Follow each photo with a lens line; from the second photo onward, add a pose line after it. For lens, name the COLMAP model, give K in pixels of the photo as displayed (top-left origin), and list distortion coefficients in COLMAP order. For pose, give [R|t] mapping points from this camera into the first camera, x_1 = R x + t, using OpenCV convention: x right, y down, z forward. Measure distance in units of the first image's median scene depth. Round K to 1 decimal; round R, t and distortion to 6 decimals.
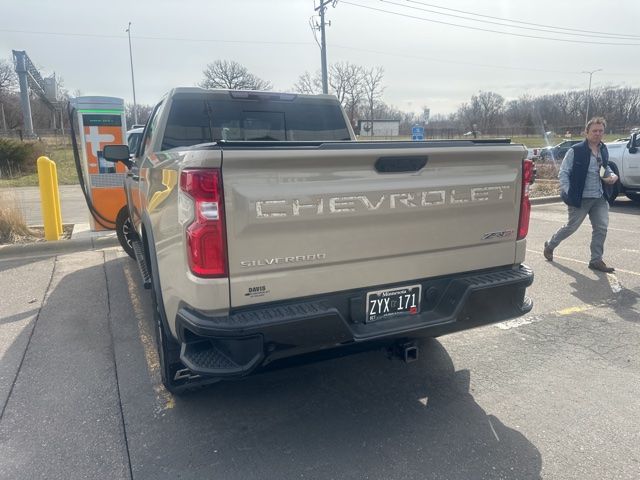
lens RADIAL K [[452.1, 0, 320.5], [0, 452.1, 236.3], [0, 0, 1]] dist [0.043540, -0.056843]
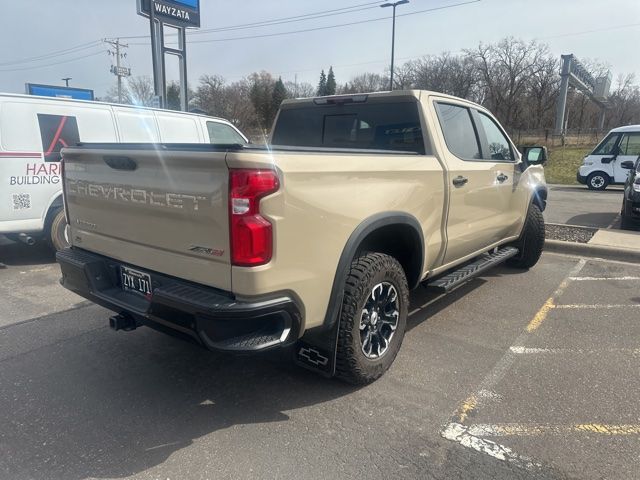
lens RADIAL K [[452.1, 0, 324.3], [0, 452.1, 241.2], [0, 0, 1]] dist [0.043540, -0.056843]
pose [[0.462108, 0.196654, -0.864745, 0.980397], [-0.186377, 0.974862, 0.122099, -0.134667], [0.867018, 0.104745, 0.487143, 0.594839]]
